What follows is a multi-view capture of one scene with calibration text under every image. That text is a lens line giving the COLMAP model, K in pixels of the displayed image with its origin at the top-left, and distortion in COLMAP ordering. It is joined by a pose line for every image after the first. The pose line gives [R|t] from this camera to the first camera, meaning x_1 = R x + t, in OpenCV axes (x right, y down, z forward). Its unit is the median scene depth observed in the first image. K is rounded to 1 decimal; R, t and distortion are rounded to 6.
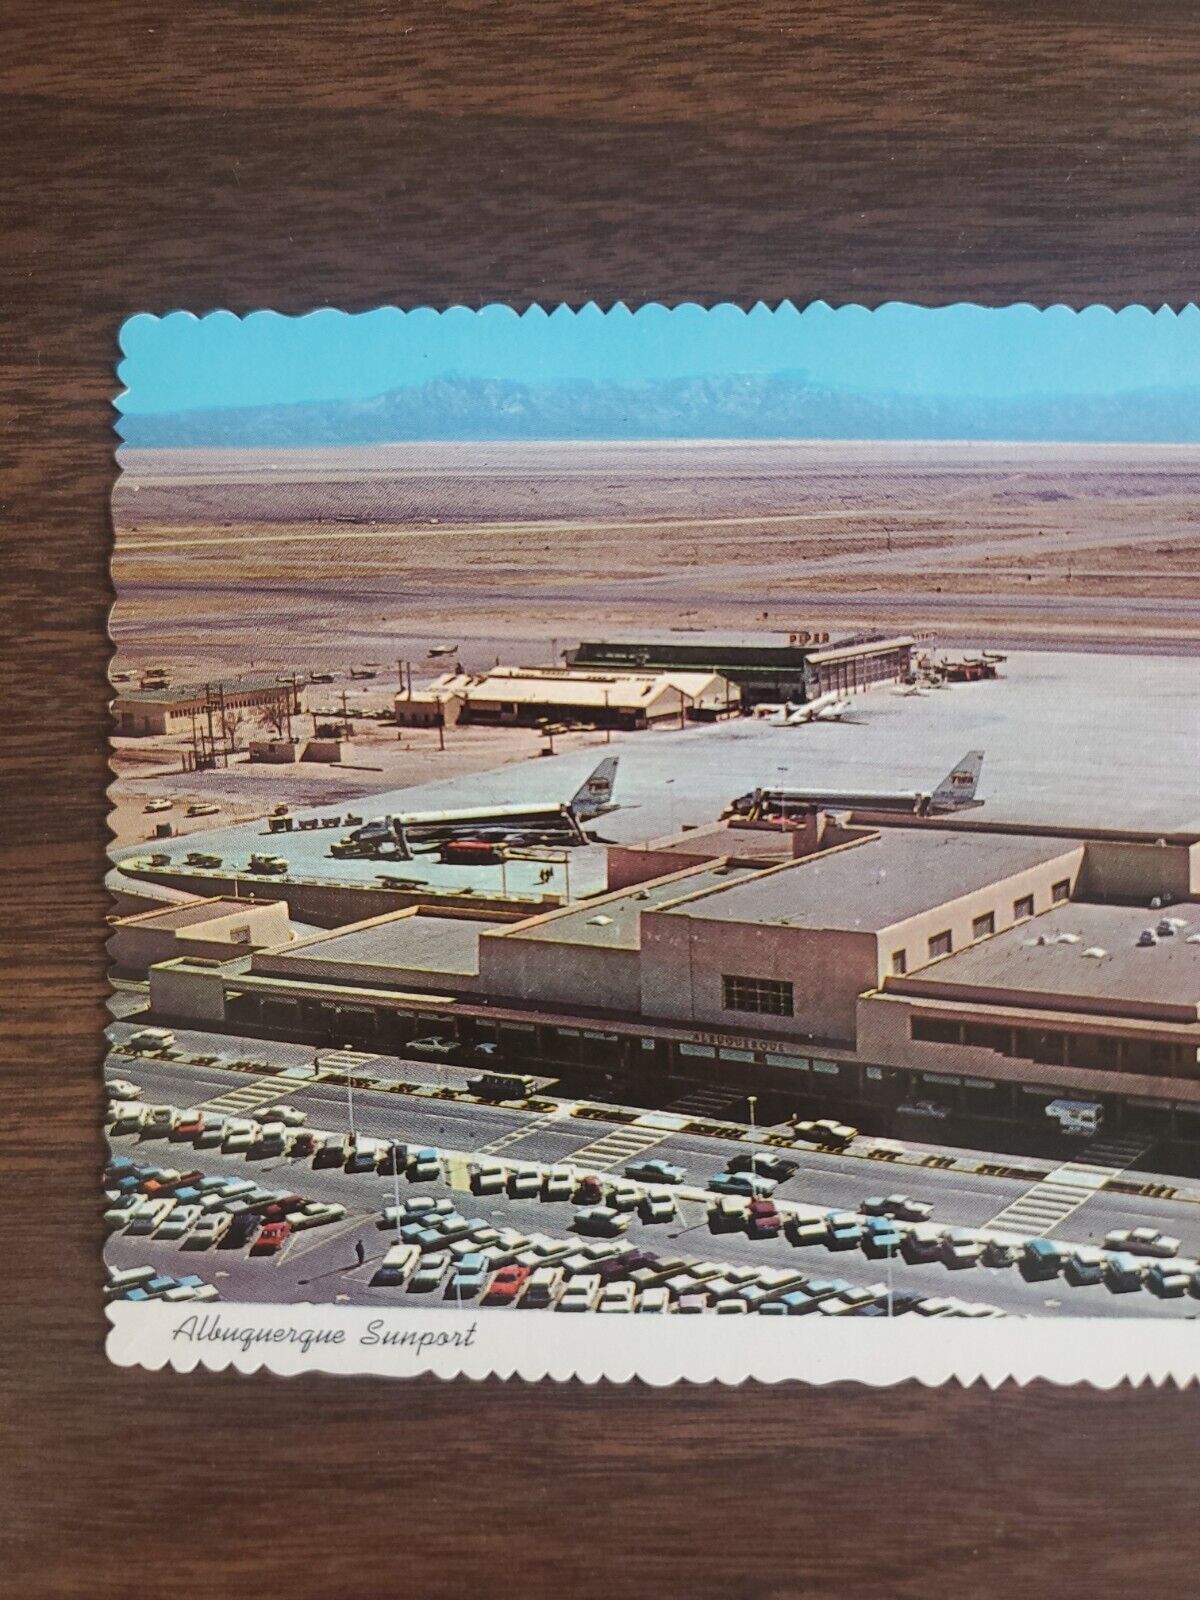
lens RADIAL K [[2595.5, 0, 600.0], [0, 2595.5, 800.0], [0, 0, 1]] dist [-0.139130, -0.190121]
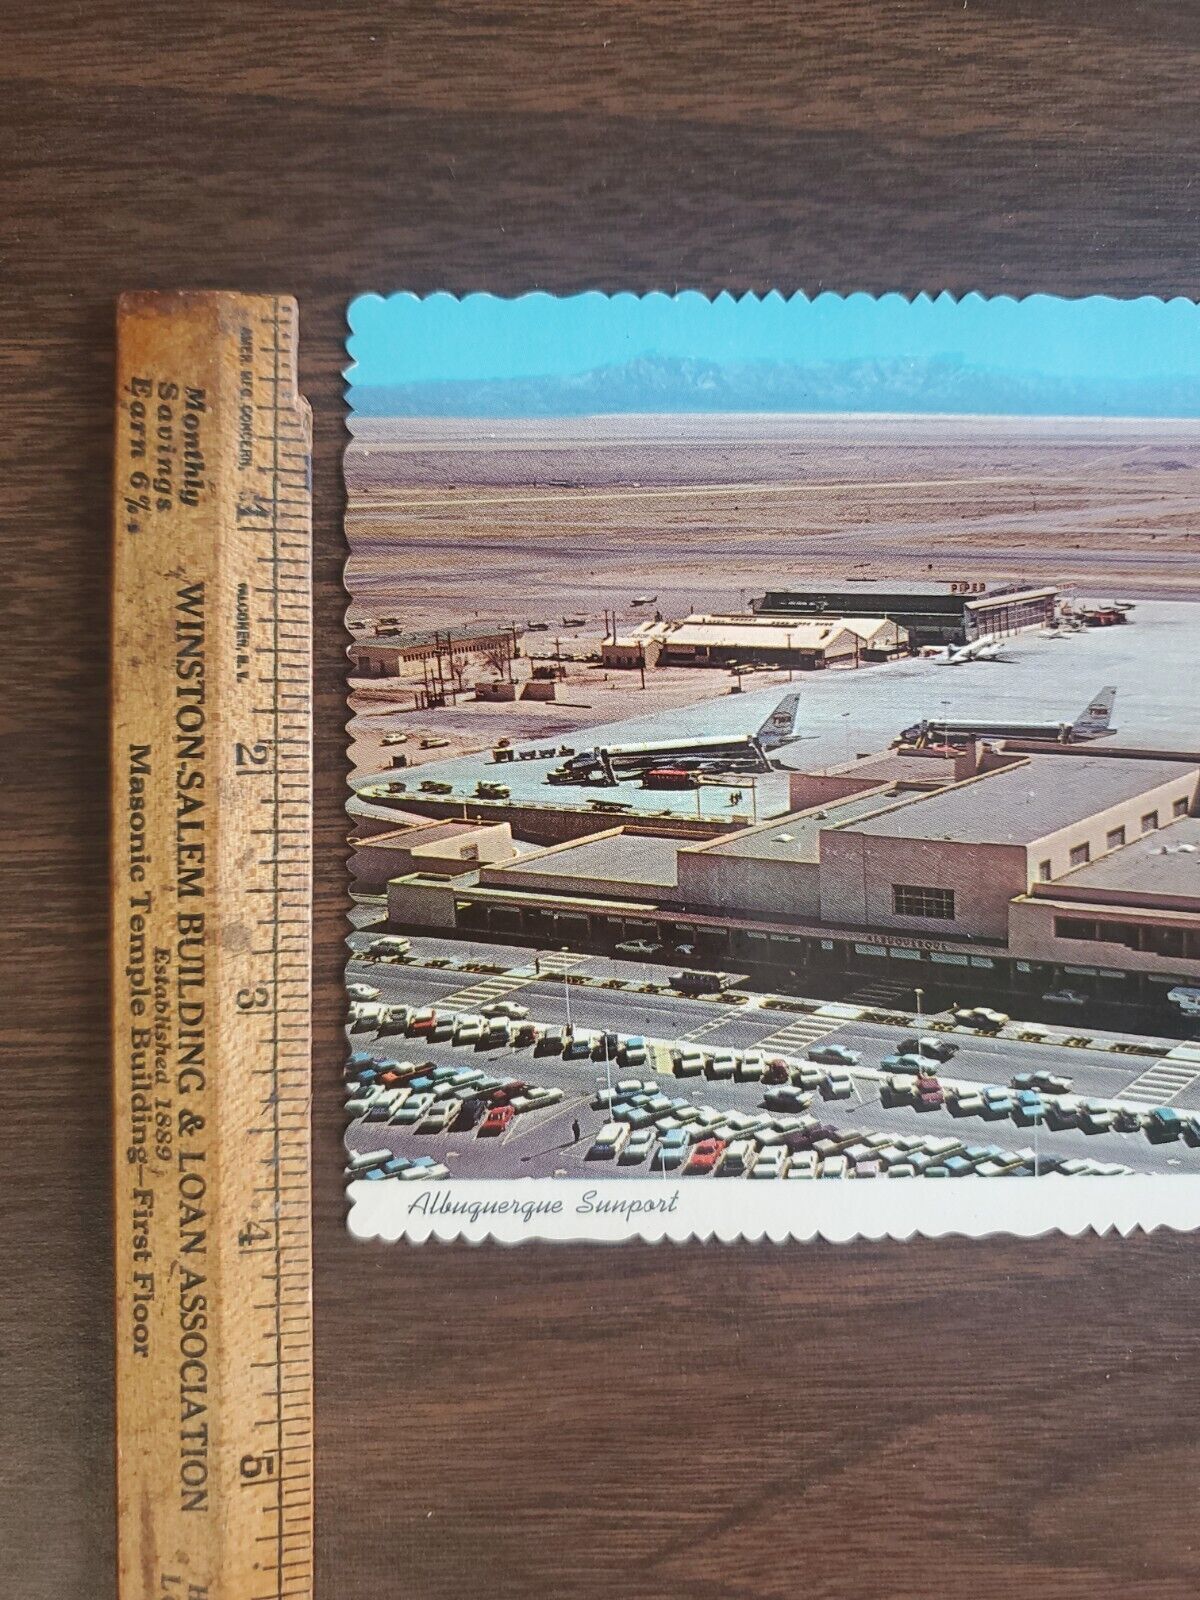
lens RADIAL K [[2595.5, 0, 600.0], [0, 2595.5, 800.0], [0, 0, 1]] dist [-0.139130, -0.190121]
pose [[0.997194, -0.006375, -0.074584, 0.003624], [0.008420, 0.999596, 0.027134, -0.001369], [0.074381, -0.027685, 0.996846, -0.137003]]
